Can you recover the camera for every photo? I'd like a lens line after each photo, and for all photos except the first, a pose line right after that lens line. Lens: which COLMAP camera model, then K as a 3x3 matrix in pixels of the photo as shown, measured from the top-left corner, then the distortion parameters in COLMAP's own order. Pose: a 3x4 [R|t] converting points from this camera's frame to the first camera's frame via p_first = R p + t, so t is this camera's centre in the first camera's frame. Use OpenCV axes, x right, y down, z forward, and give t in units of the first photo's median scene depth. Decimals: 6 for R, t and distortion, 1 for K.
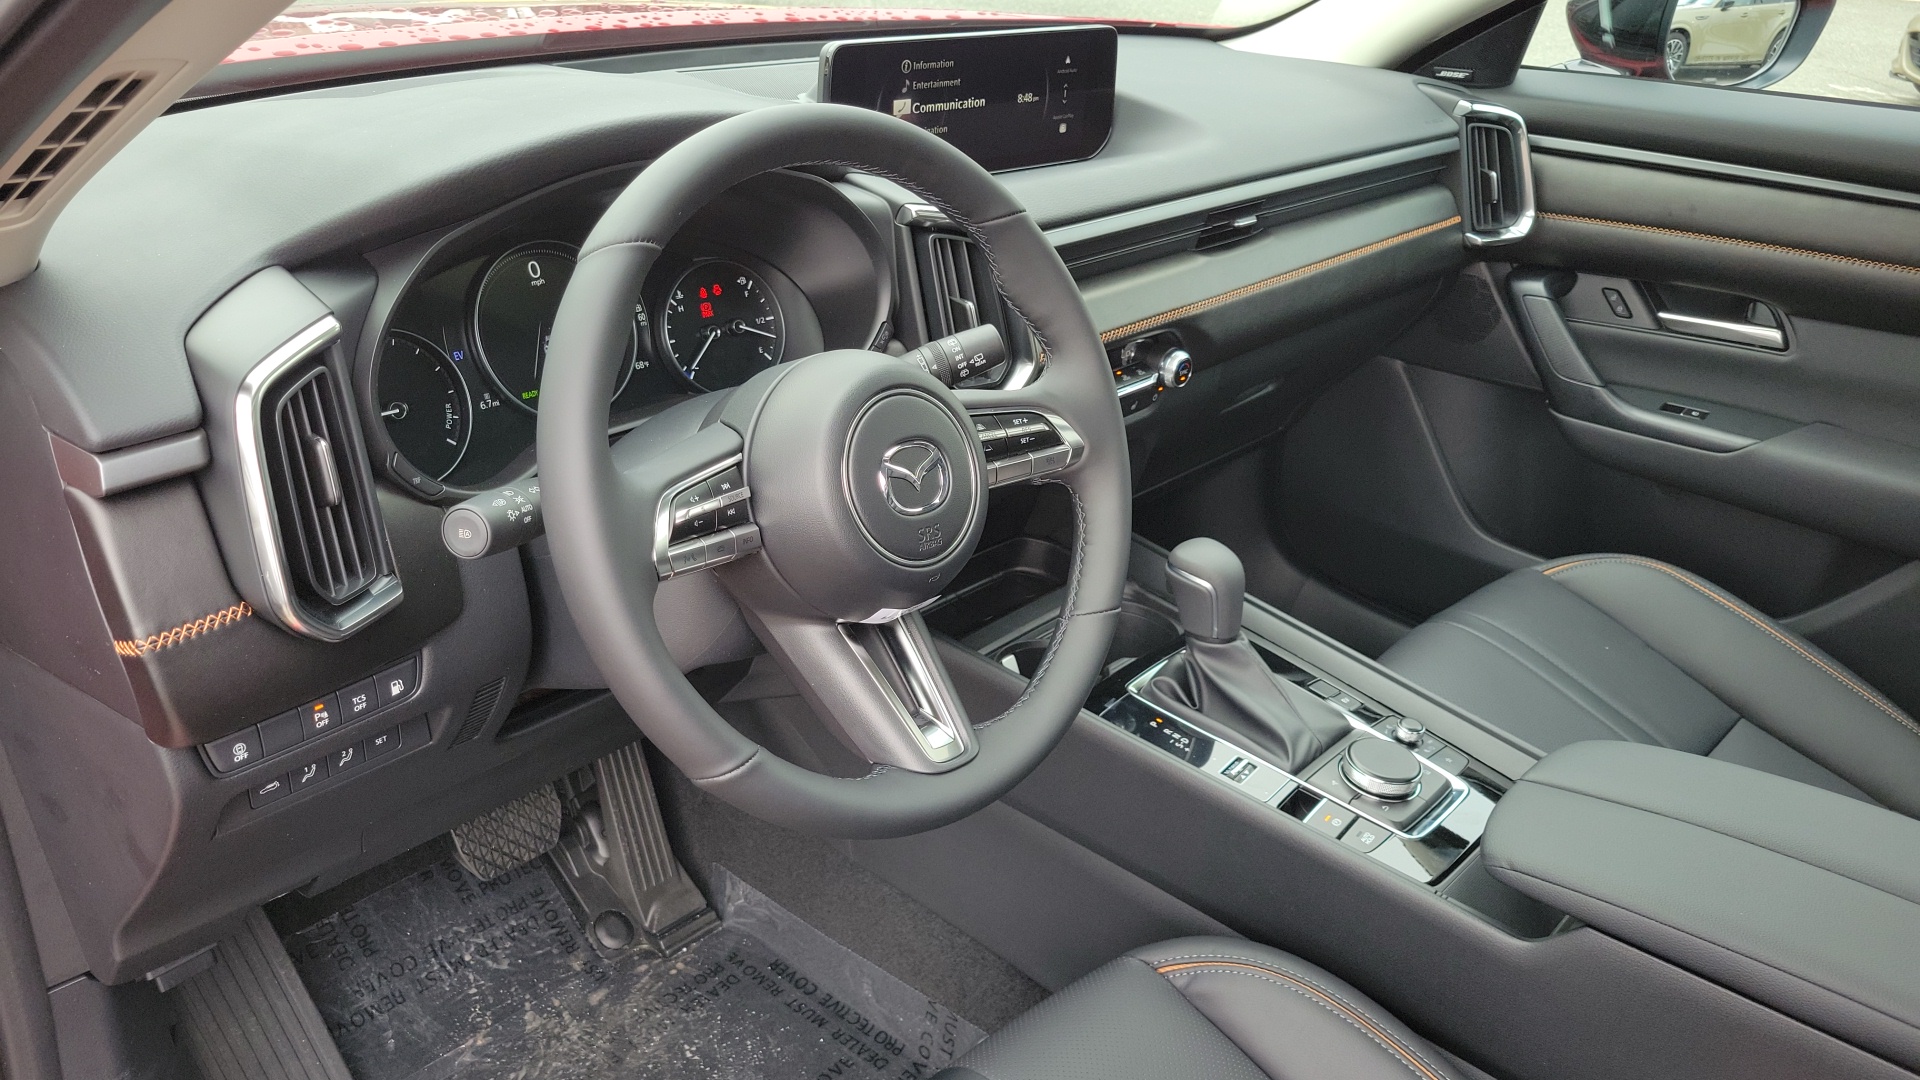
lens RADIAL K [[1449.9, 0, 939.3], [0, 1449.9, 530.2], [0, 0, 1]] dist [0.044216, -0.018707]
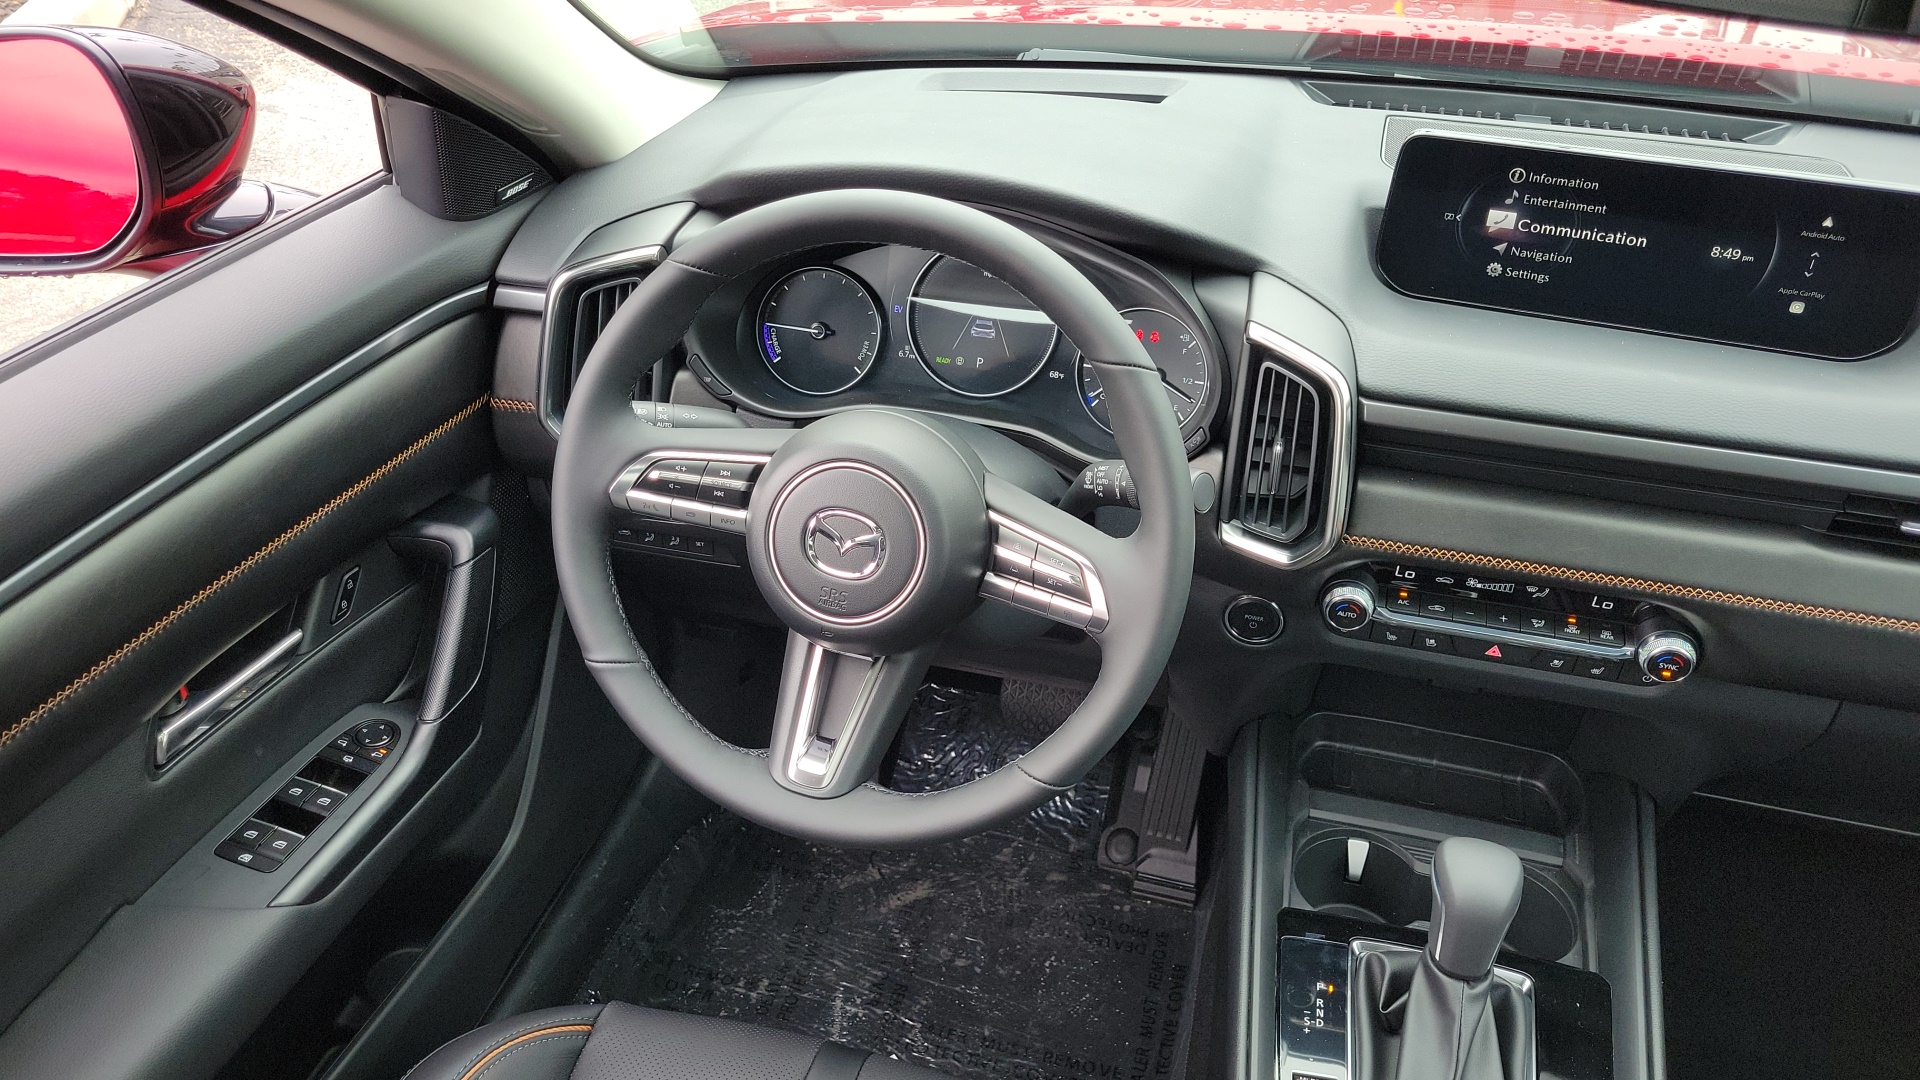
lens RADIAL K [[1449.9, 0, 951.2], [0, 1449.9, 526.5], [0, 0, 1]] dist [0.044216, -0.018707]
pose [[0.465684, 0.450666, -0.761602, 0.463766], [-0.378109, 0.879432, 0.289194, -0.216177], [0.800107, 0.153296, 0.579939, 0.232131]]
